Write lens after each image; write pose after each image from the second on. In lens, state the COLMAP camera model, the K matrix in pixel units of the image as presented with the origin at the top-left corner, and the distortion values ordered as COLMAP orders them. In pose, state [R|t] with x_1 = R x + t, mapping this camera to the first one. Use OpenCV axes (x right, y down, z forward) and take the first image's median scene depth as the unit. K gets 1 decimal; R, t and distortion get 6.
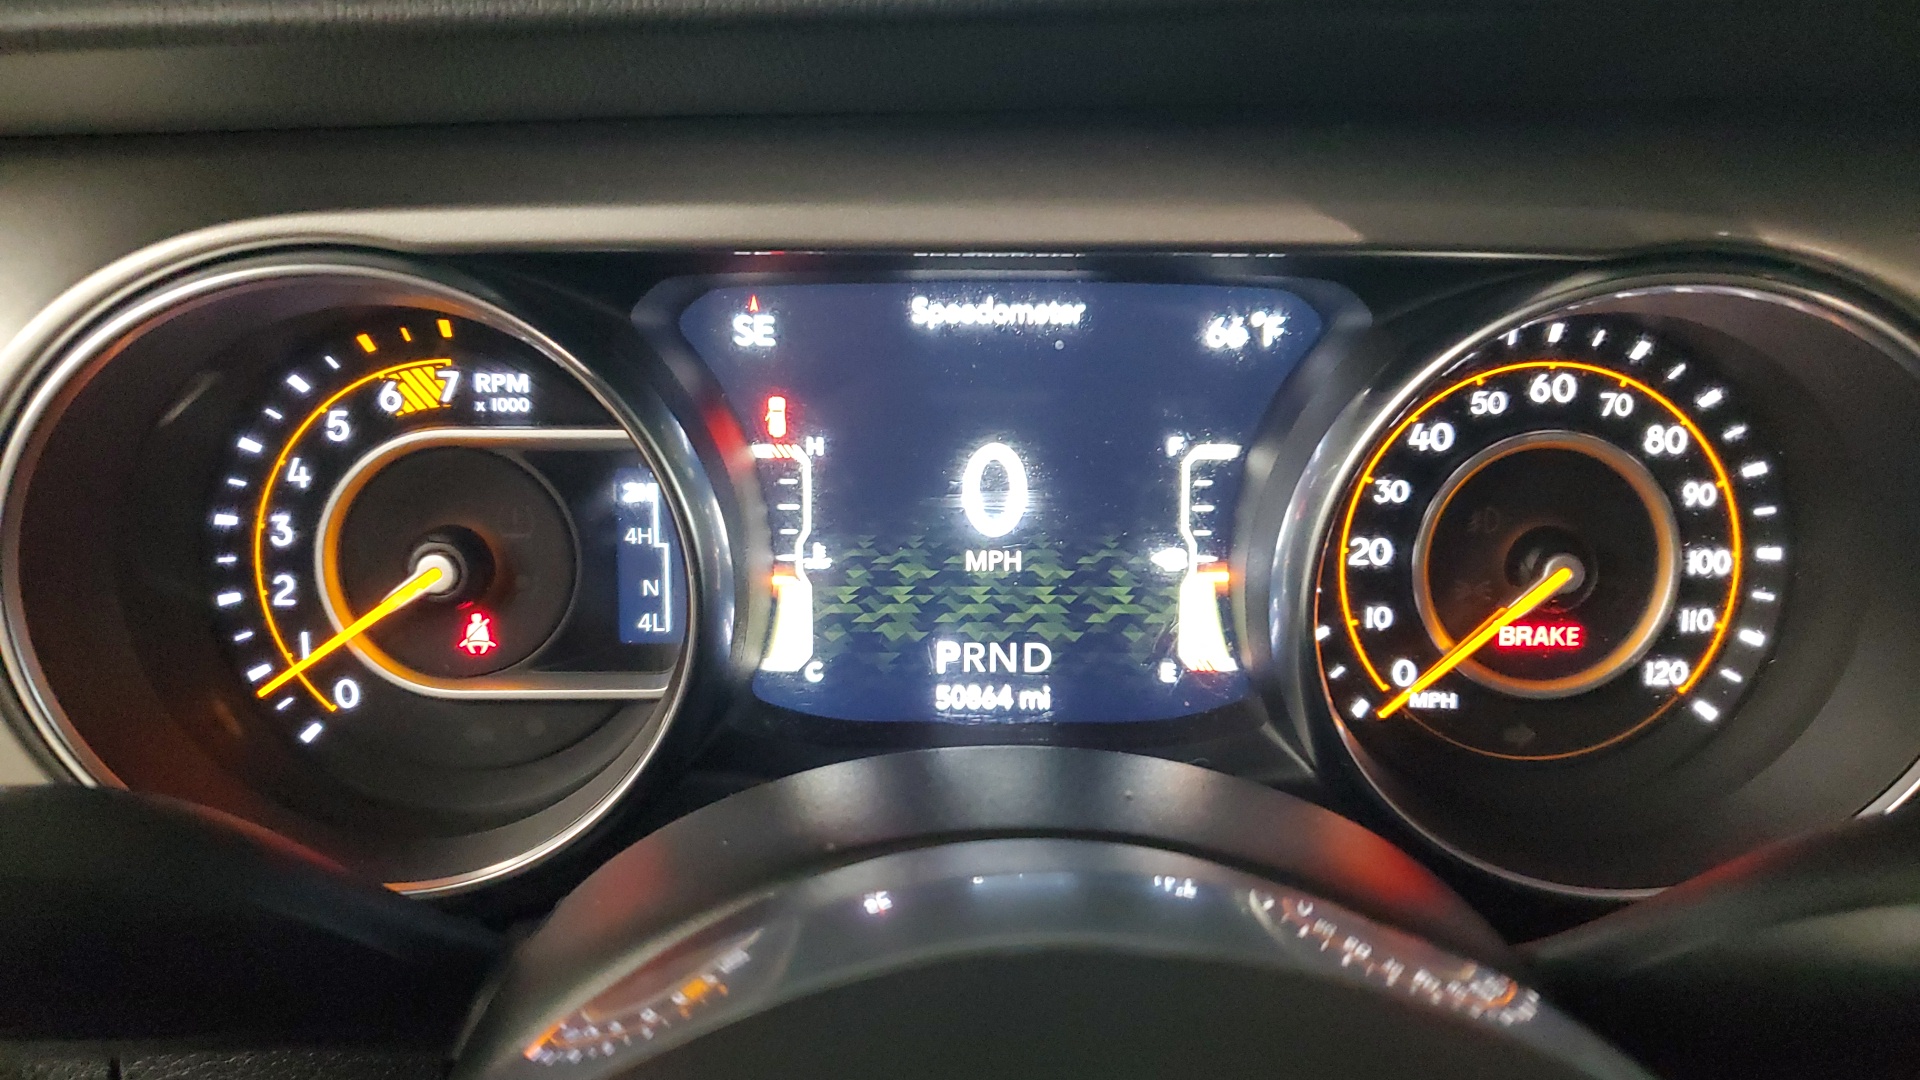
lens RADIAL K [[1585.9, 0, 930.8], [0, 1585.9, 586.5], [0, 0, 1]] dist [0.049570, -0.056278]
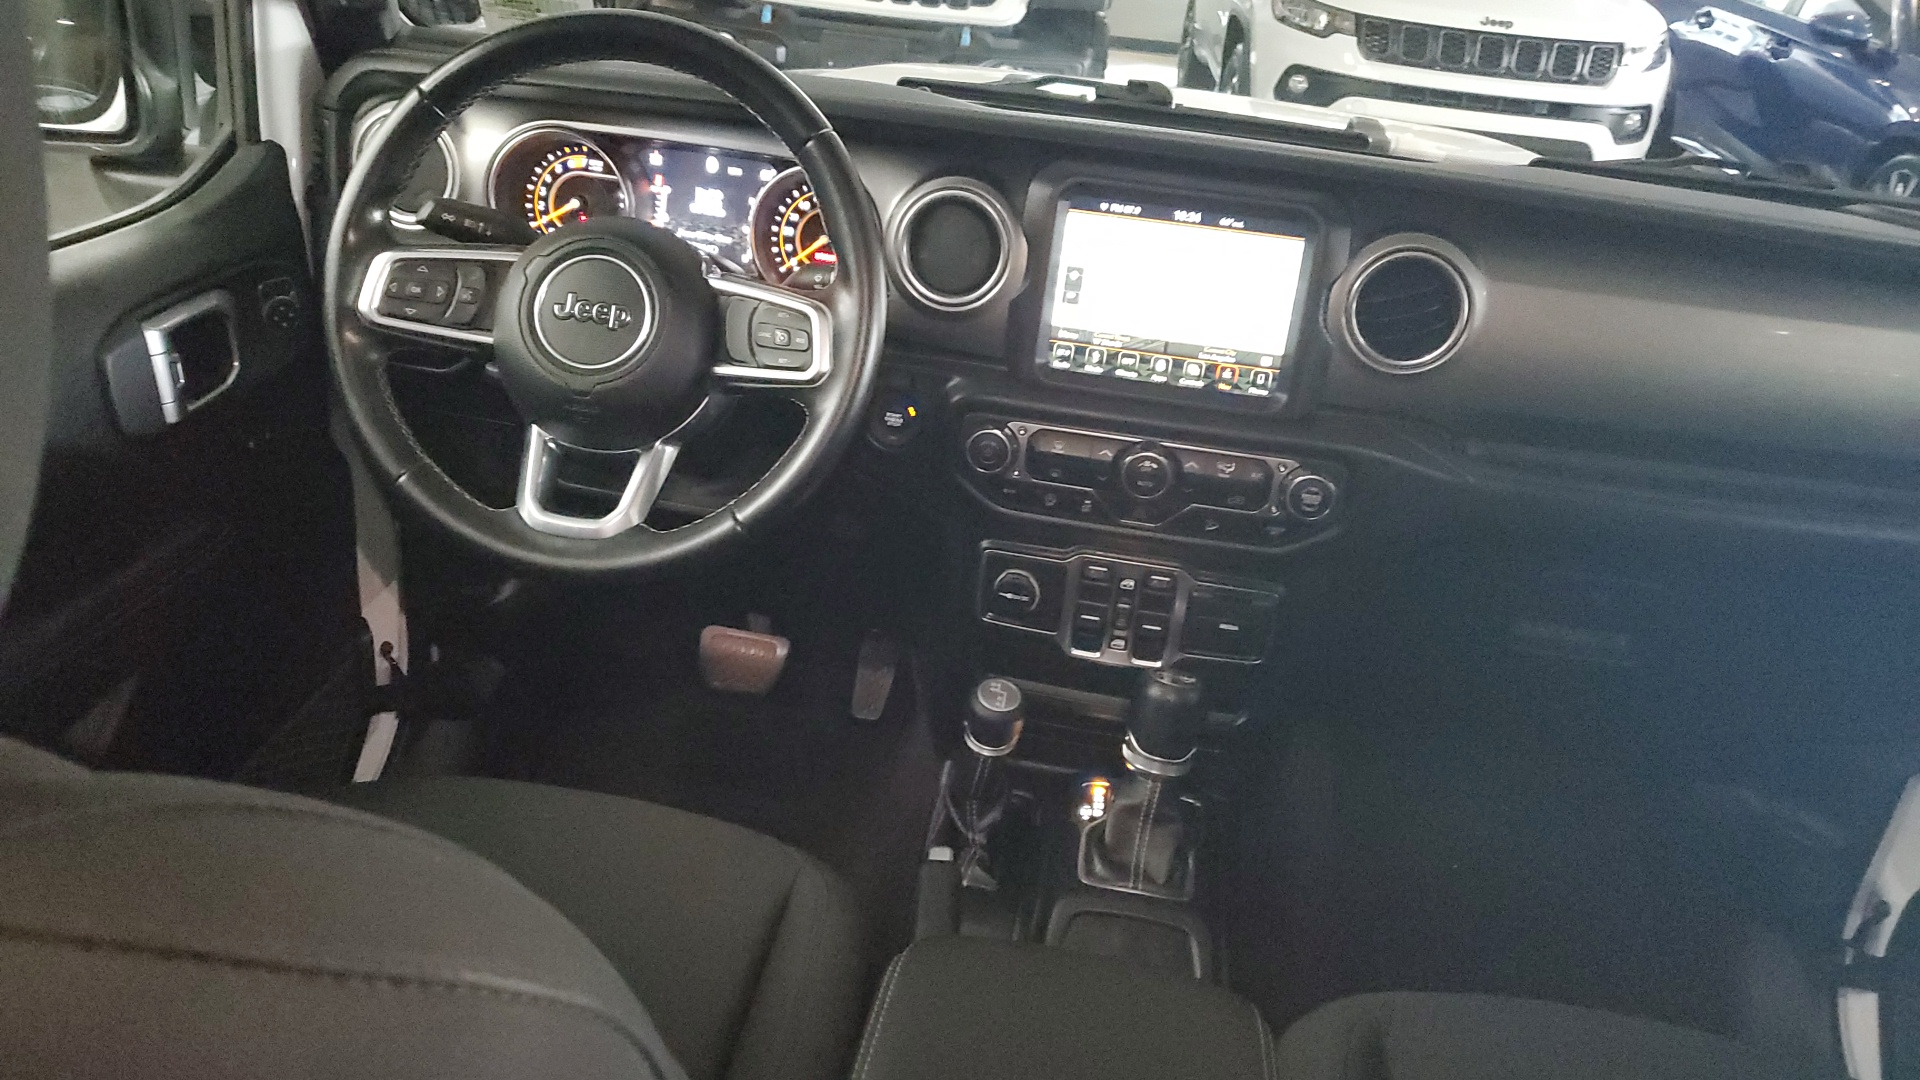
lens RADIAL K [[1585.9, 0, 946.5], [0, 1585.9, 521.7], [0, 0, 1]] dist [0.049570, -0.056278]
pose [[0.979741, 0.150918, -0.131648, 1.365460], [-0.153682, 0.988059, -0.011032, 0.726620], [0.128411, 0.031041, 0.991235, -3.103089]]
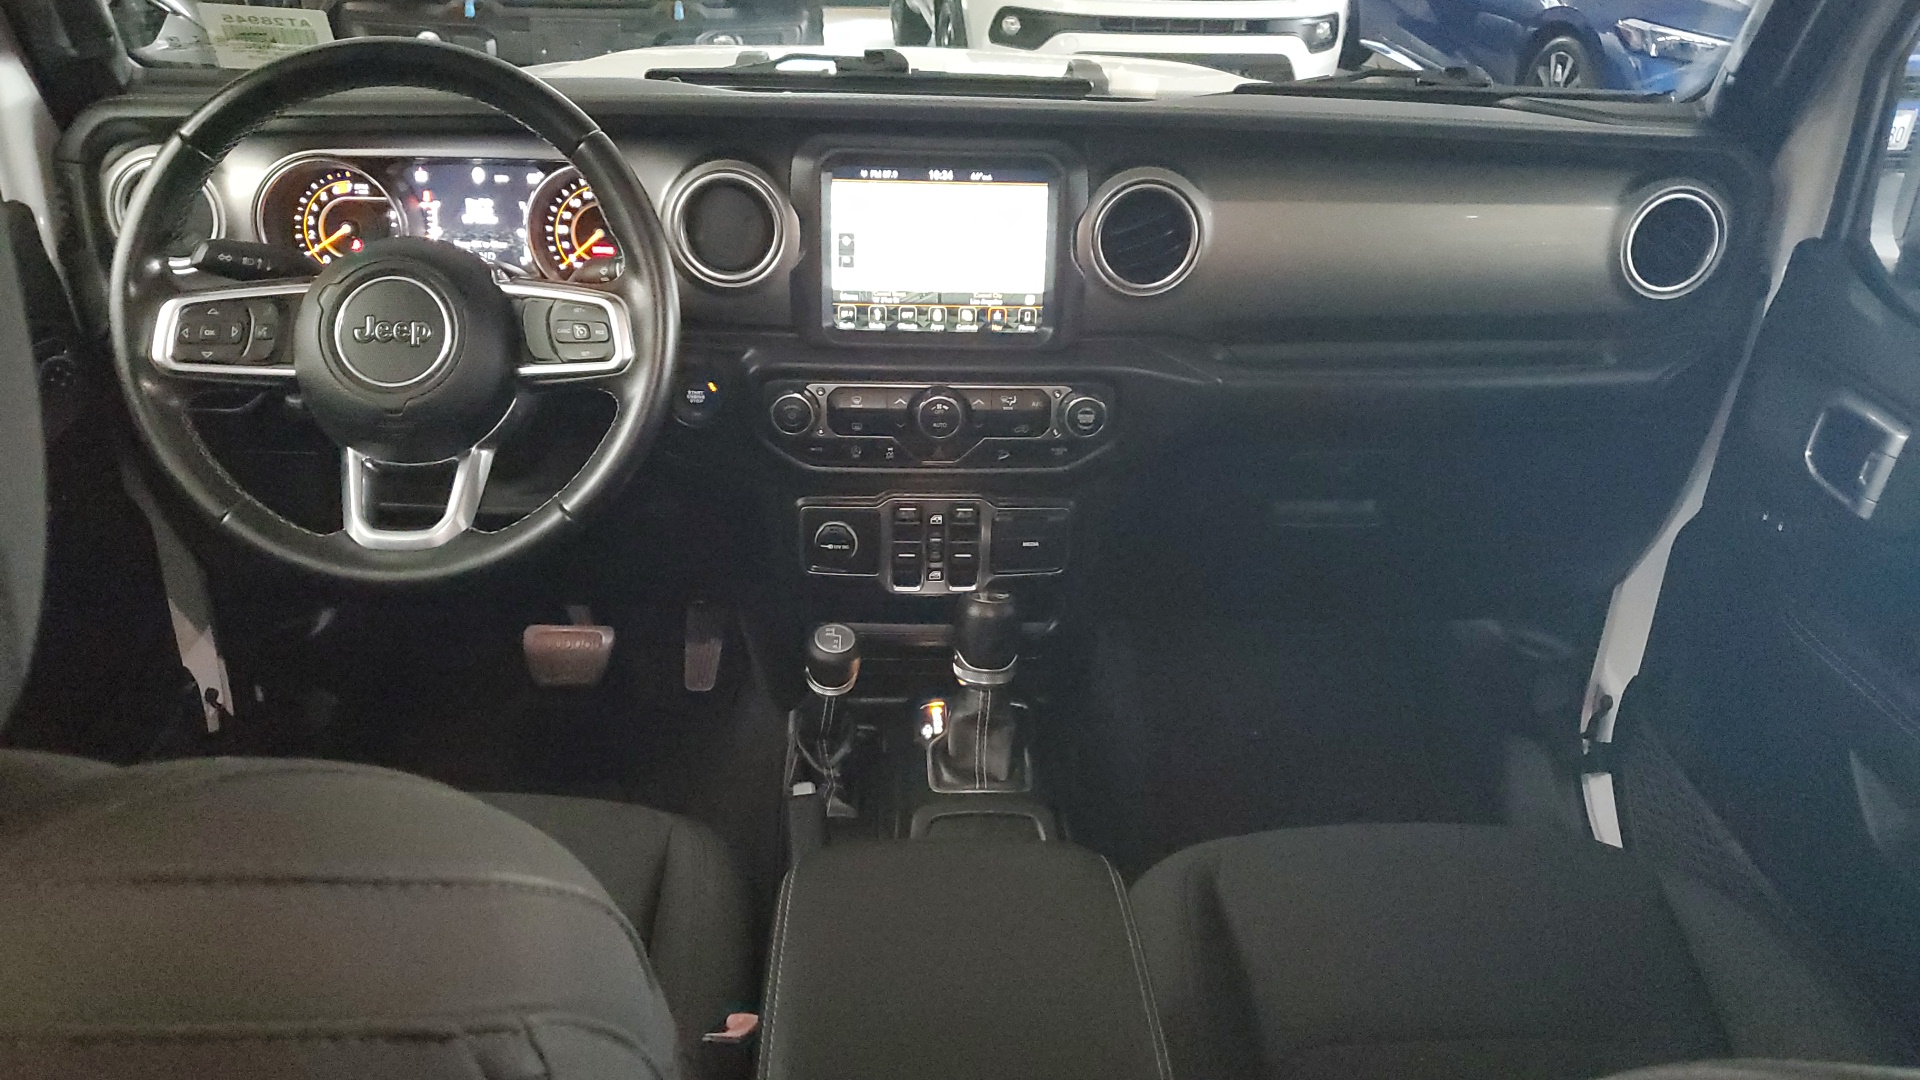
lens RADIAL K [[1585.9, 0, 978.2], [0, 1585.9, 555.3], [0, 0, 1]] dist [0.049570, -0.056278]
pose [[0.999617, 0.006571, 0.026897, 1.308658], [-0.007125, 0.999763, 0.020553, 0.778429], [-0.026755, -0.020737, 0.999427, -3.443098]]
